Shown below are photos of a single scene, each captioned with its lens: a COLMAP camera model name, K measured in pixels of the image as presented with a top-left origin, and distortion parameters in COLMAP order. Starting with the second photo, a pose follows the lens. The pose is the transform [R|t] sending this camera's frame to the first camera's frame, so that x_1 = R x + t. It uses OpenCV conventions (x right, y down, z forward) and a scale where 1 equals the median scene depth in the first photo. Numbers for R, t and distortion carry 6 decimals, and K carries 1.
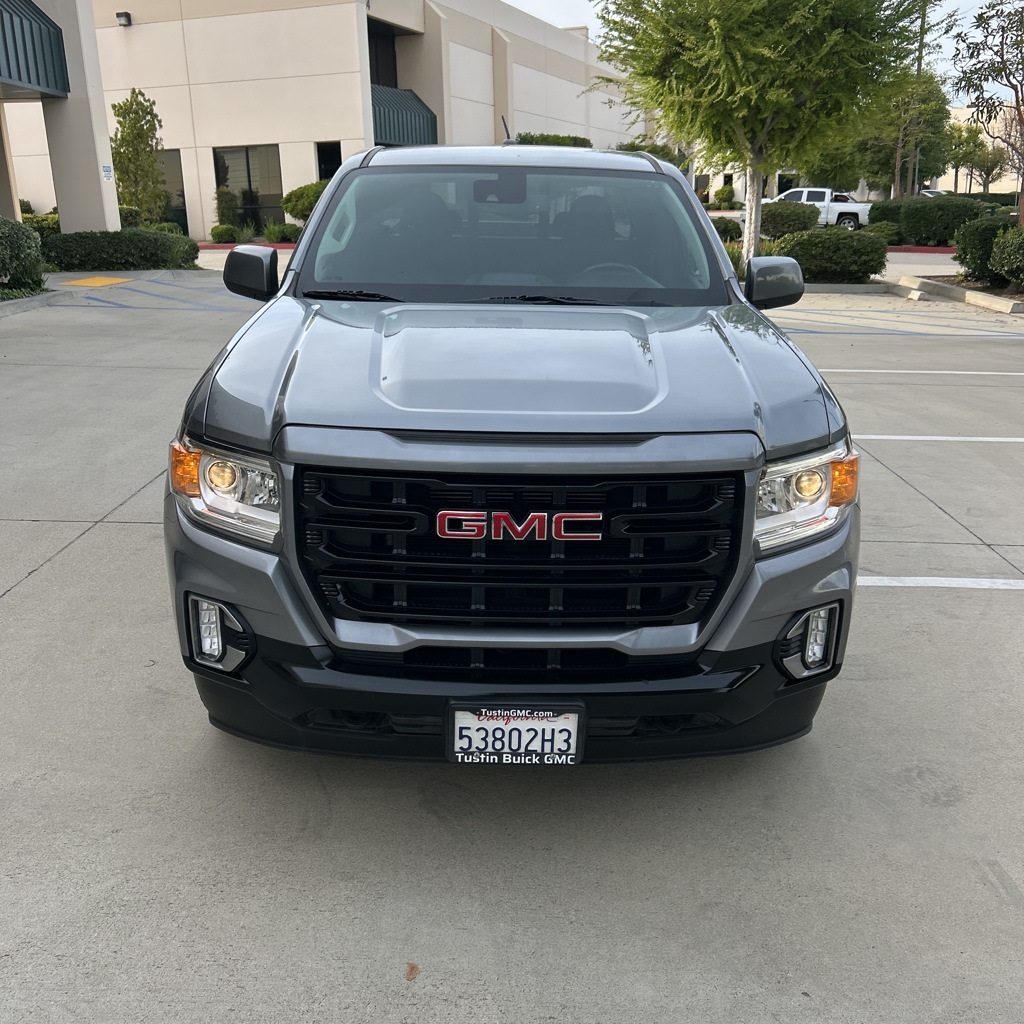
lens RADIAL K [[1009.1, 0, 512.0], [0, 1009.1, 512.0], [0, 0, 1]] dist [0.019529, -0.004636]
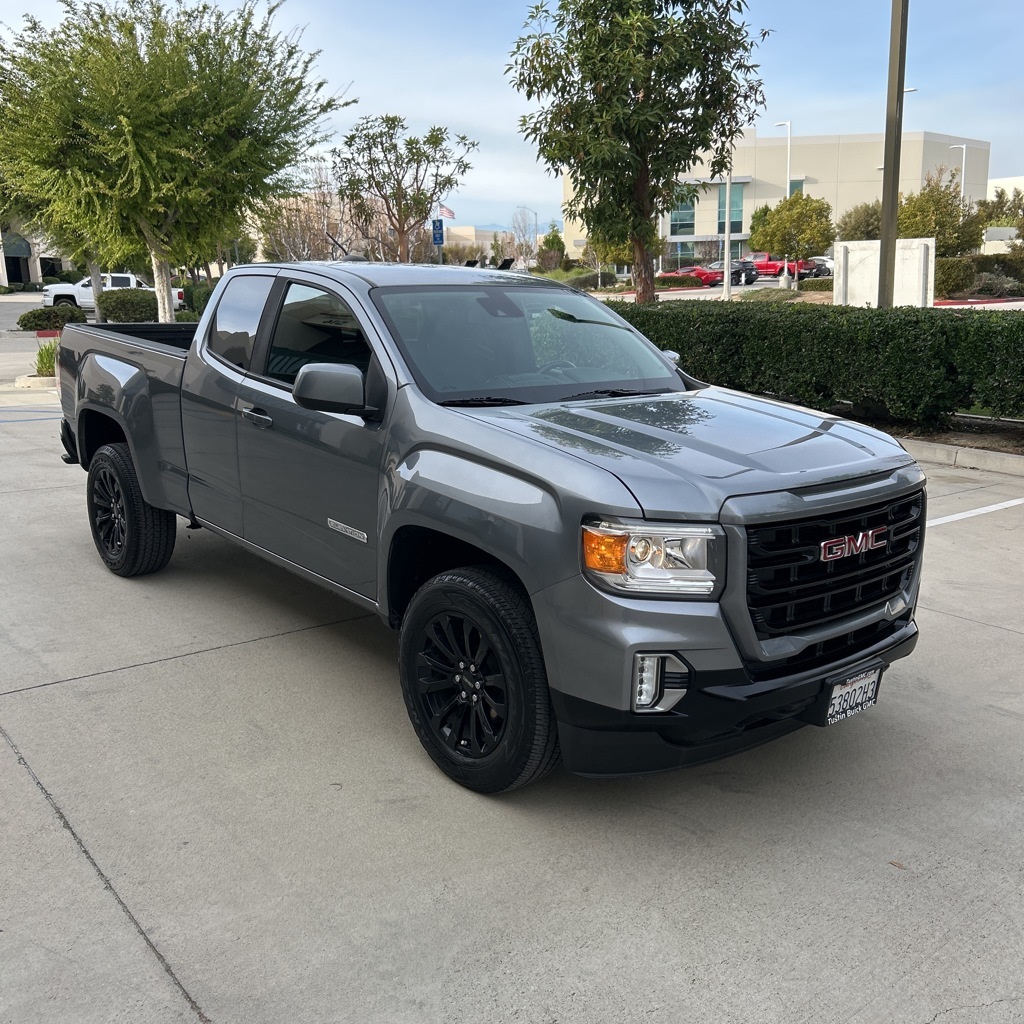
lens RADIAL K [[1006.0, 0, 512.0], [0, 1006.0, 512.0], [0, 0, 1]] dist [0.042986, -0.071208]
pose [[0.776694, -0.144690, 0.613034, -0.154396], [0.190784, 0.981581, -0.010042, -0.013668], [-0.600289, 0.124756, 0.789993, 0.017860]]
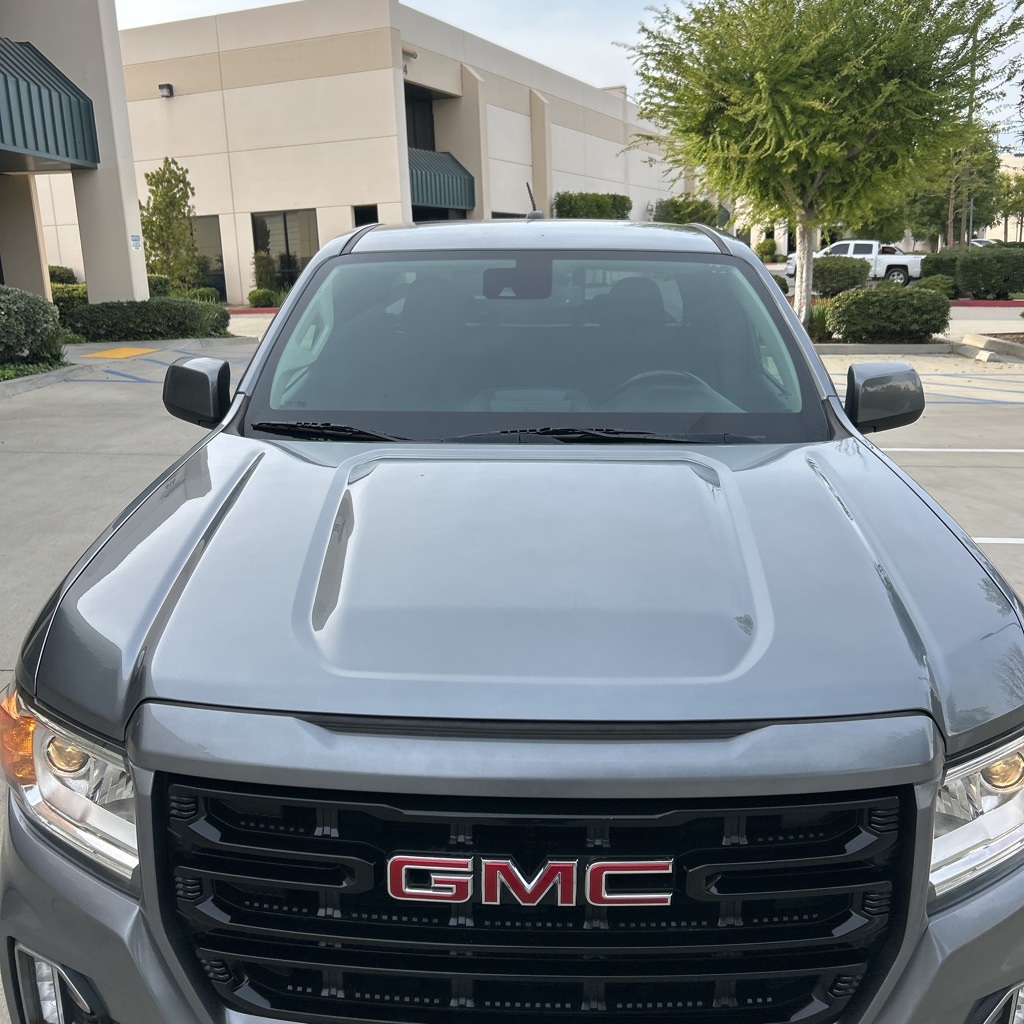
lens RADIAL K [[1018.3, 0, 506.0], [0, 1018.3, 508.4], [0, 0, 1]] dist [0.033774, -0.028791]
pose [[0.998908, -0.006281, -0.046300, 0.002850], [0.003592, 0.998314, -0.057928, -0.020742], [0.046586, 0.057699, 0.997247, 0.048547]]
